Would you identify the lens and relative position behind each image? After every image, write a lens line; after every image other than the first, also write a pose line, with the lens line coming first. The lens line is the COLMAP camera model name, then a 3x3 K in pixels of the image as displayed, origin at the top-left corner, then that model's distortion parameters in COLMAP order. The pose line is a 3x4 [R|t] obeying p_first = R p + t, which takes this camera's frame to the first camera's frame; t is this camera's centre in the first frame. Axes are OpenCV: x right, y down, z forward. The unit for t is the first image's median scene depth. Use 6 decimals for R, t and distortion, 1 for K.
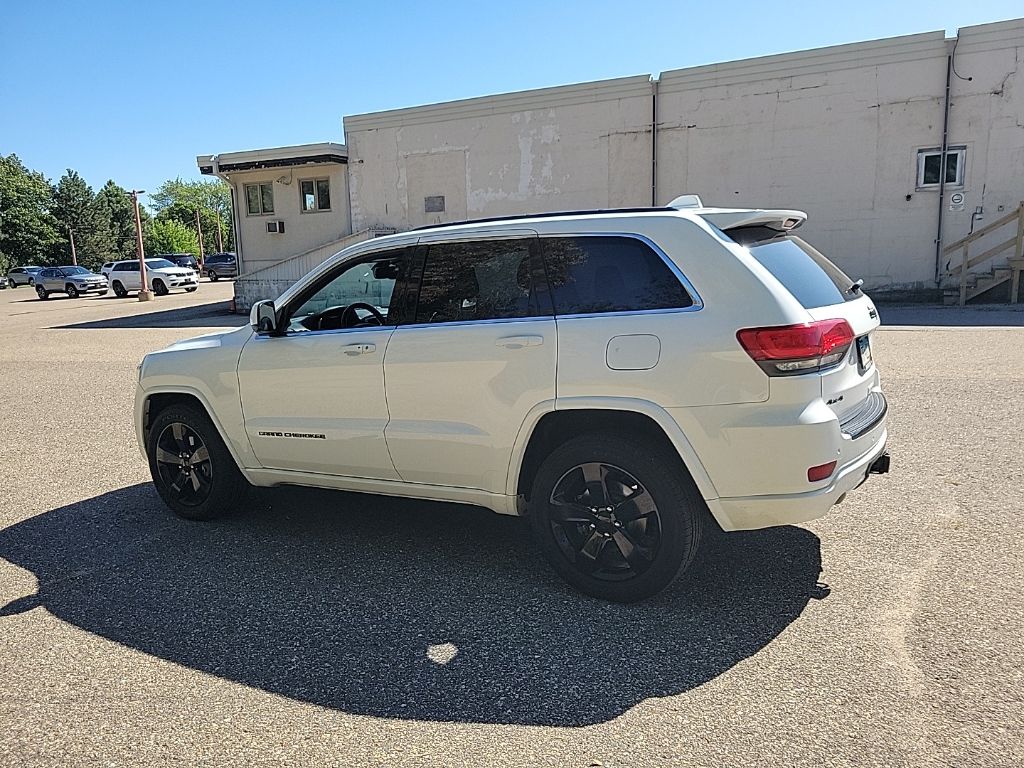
lens RADIAL K [[771.3, 0, 519.4], [0, 771.3, 389.1], [0, 0, 1]] dist [0.049456, -0.031642]
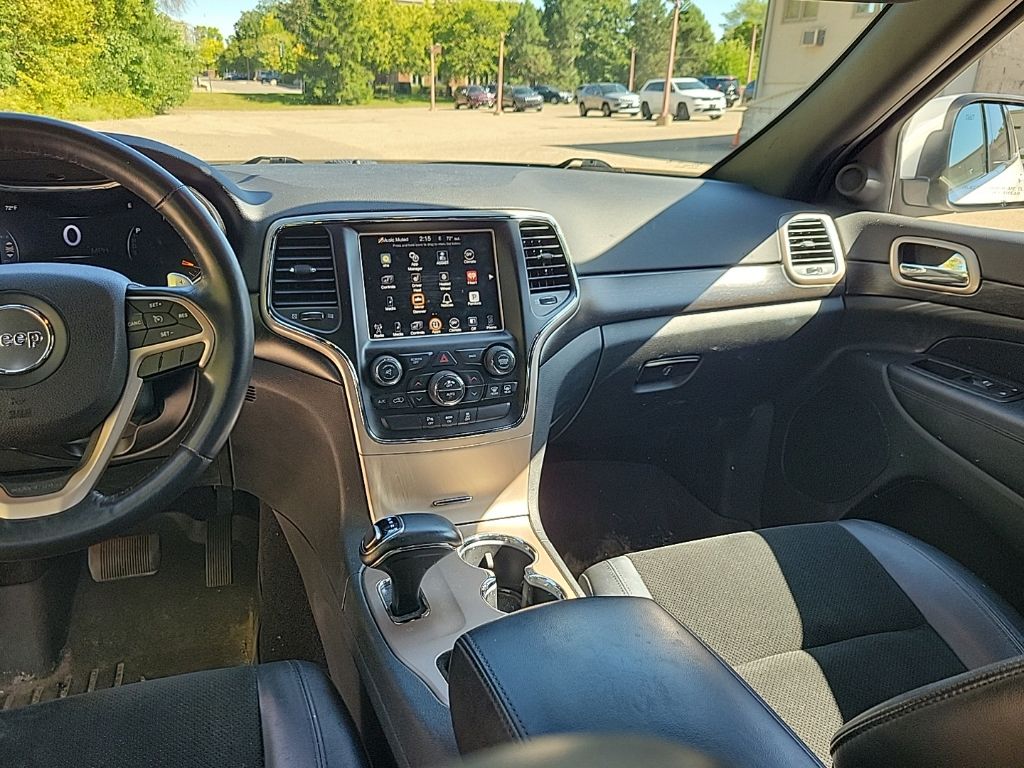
lens RADIAL K [[771.3, 0, 507.7], [0, 771.3, 381.7], [0, 0, 1]] dist [0.049456, -0.031642]
pose [[0.772761, 0.273906, -0.572552, -0.015946], [-0.159789, 0.956989, 0.242155, -0.031679], [0.614254, -0.095641, 0.783291, 0.260321]]
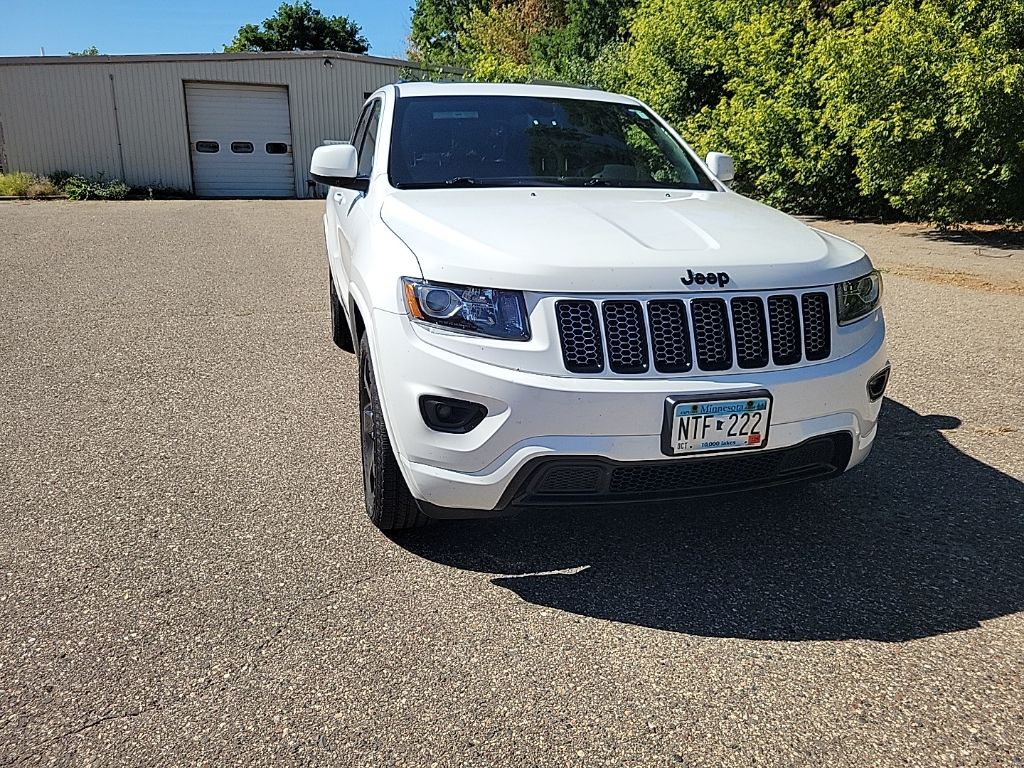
lens RADIAL K [[771.3, 0, 518.4], [0, 771.3, 375.5], [0, 0, 1]] dist [0.049456, -0.031642]
pose [[-0.726734, -0.151218, 0.670068, -0.207409], [0.125863, 0.929641, 0.346304, -0.055456], [-0.675290, 0.336008, -0.656568, 0.472265]]
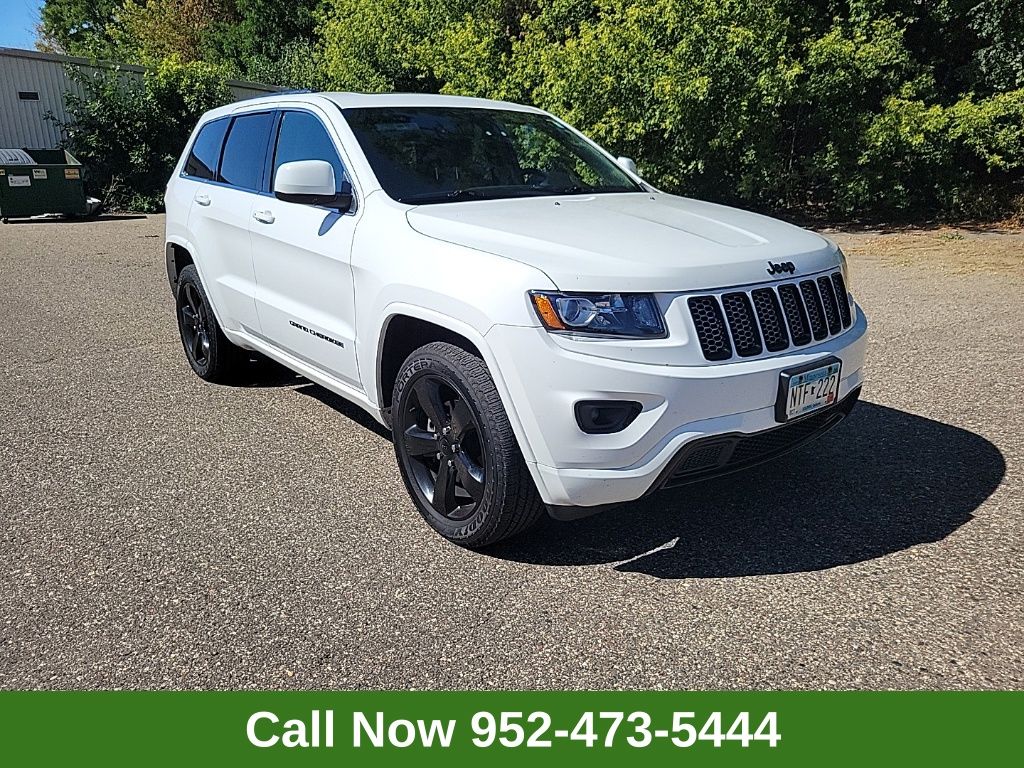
lens RADIAL K [[771.3, 0, 518.0], [0, 771.3, 375.8], [0, 0, 1]] dist [0.049456, -0.031642]
pose [[-0.936120, -0.036991, 0.349731, -0.143641], [0.109859, 0.913928, 0.390726, -0.067869], [-0.334082, 0.404187, -0.851482, 0.517284]]
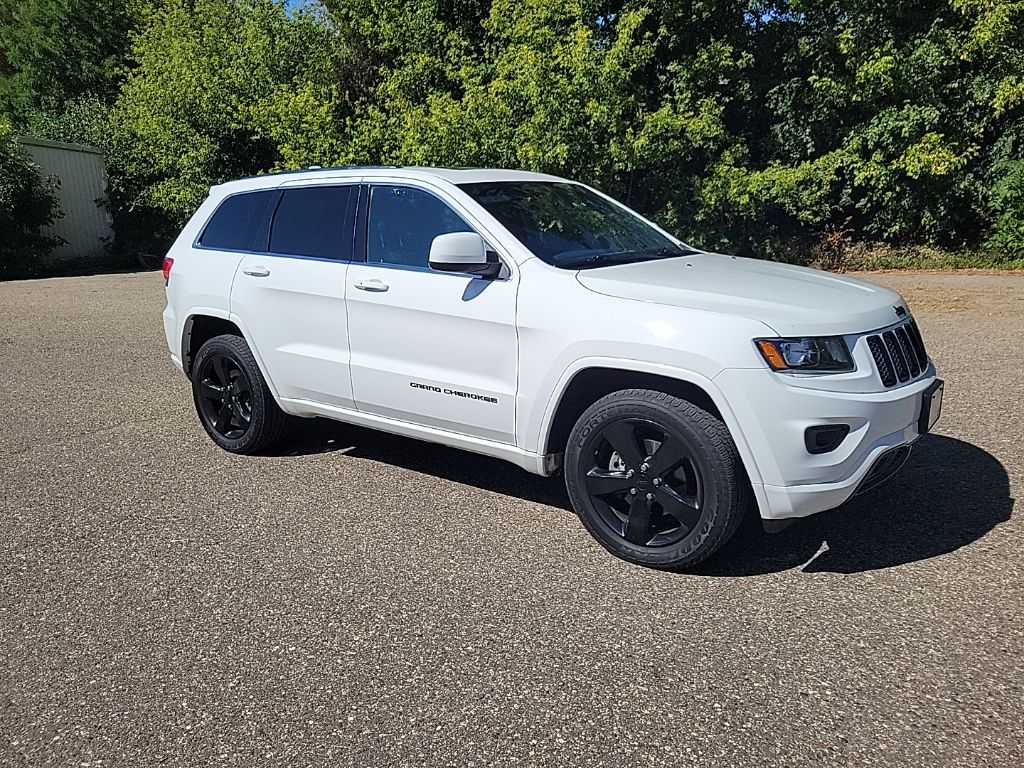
lens RADIAL K [[771.3, 0, 508.1], [0, 771.3, 377.4], [0, 0, 1]] dist [0.049456, -0.031642]
pose [[-0.992729, 0.049375, 0.109776, -0.059261], [0.085411, 0.931570, 0.353387, -0.083156], [-0.084816, 0.360194, -0.929014, 0.554777]]
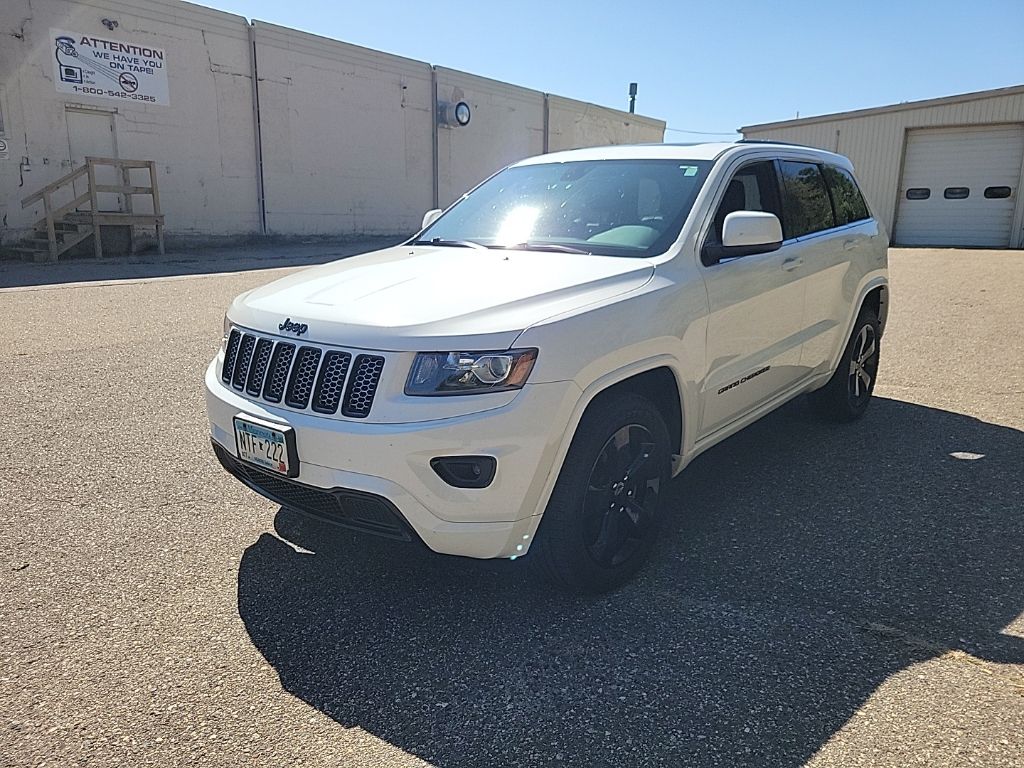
lens RADIAL K [[771.3, 0, 519.5], [0, 771.3, 391.4], [0, 0, 1]] dist [0.049456, -0.031642]
pose [[0.143263, -0.193572, 0.970570, -0.291688], [0.153581, 0.973154, 0.171417, -0.027513], [-0.977695, 0.124504, 0.169146, 0.282764]]
